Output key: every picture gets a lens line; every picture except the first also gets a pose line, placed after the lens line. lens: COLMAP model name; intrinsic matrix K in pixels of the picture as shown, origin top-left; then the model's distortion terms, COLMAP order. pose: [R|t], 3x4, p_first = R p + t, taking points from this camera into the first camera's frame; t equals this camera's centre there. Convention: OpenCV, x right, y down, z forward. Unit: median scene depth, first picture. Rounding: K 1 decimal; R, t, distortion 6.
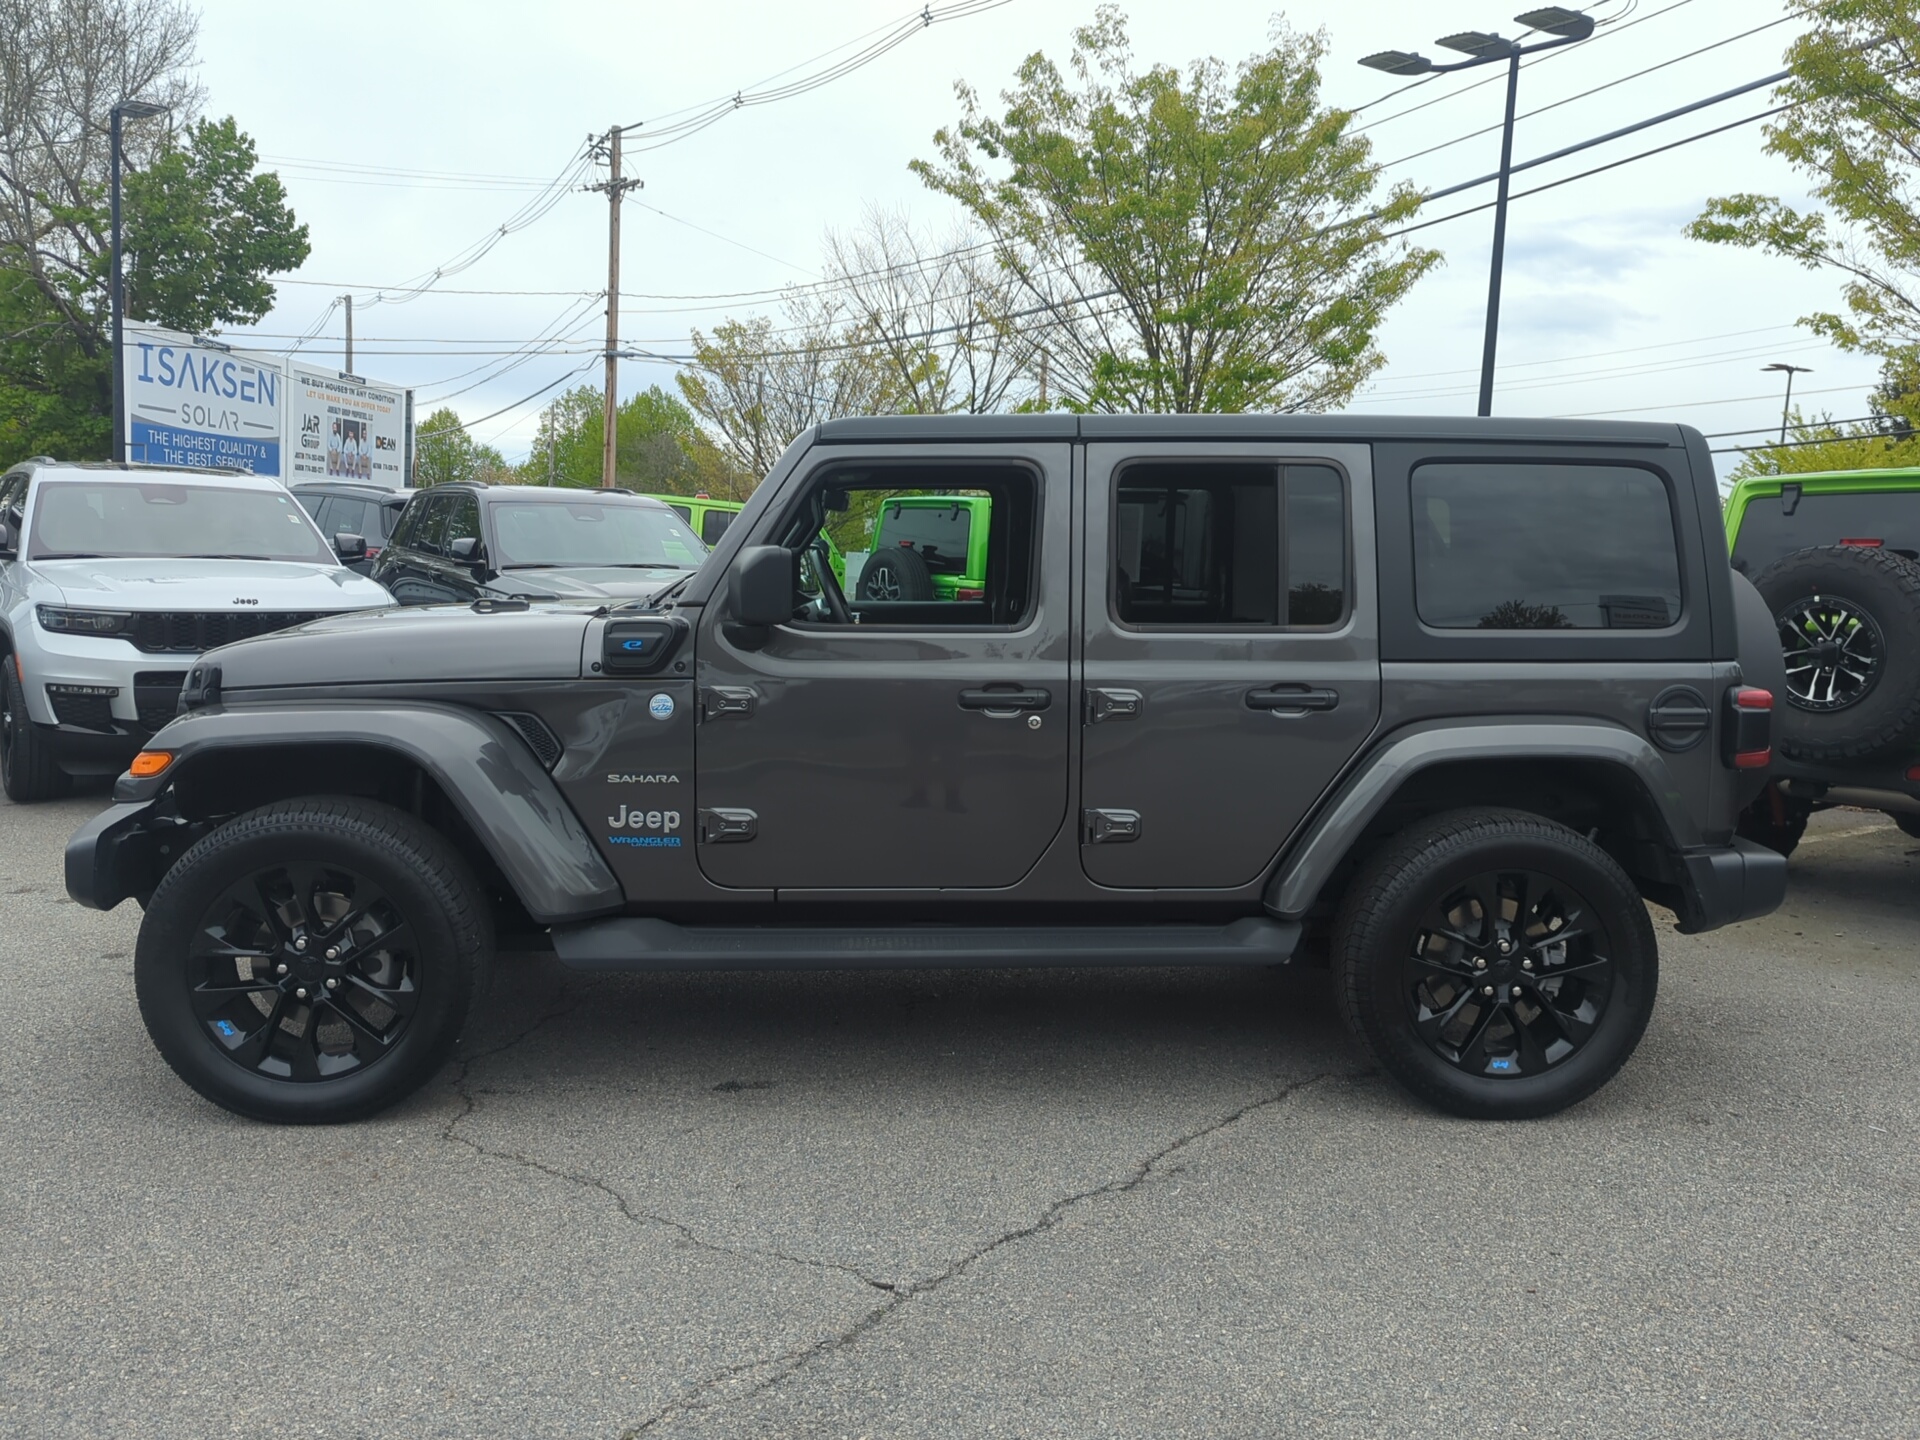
lens RADIAL K [[1555.2, 0, 976.5], [0, 1555.2, 695.2], [0, 0, 1]] dist [0.070852, -0.075277]
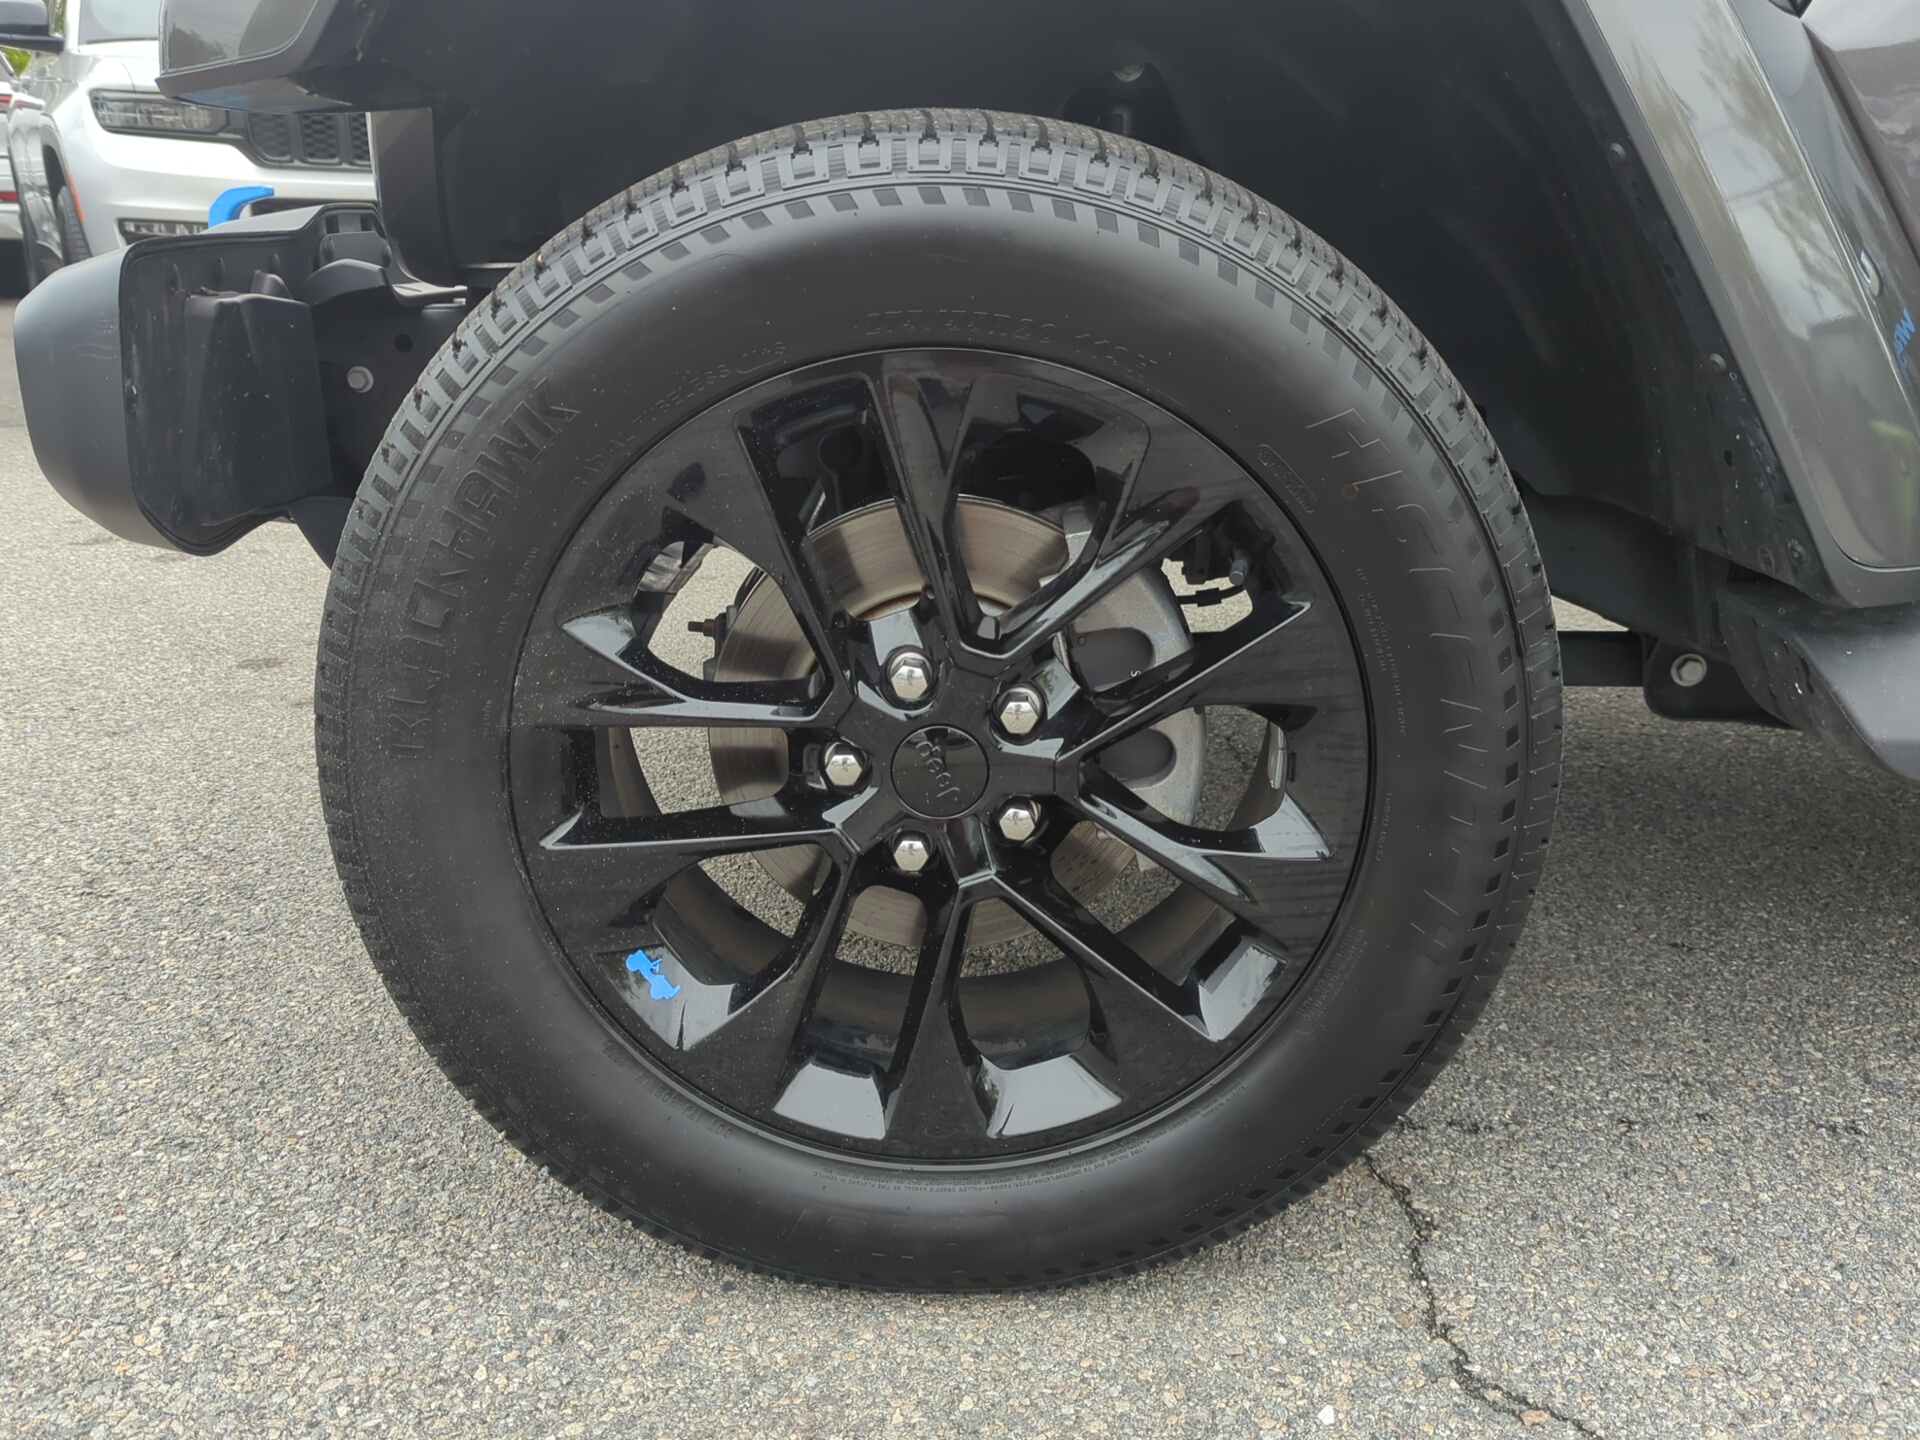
lens RADIAL K [[1555.2, 0, 976.5], [0, 1555.2, 695.2], [0, 0, 1]] dist [0.070852, -0.075277]
pose [[0.997112, 0.005284, -0.075760, -0.397154], [0.010247, 0.979091, 0.203162, 0.107183], [0.075249, -0.203352, 0.976210, 0.741974]]
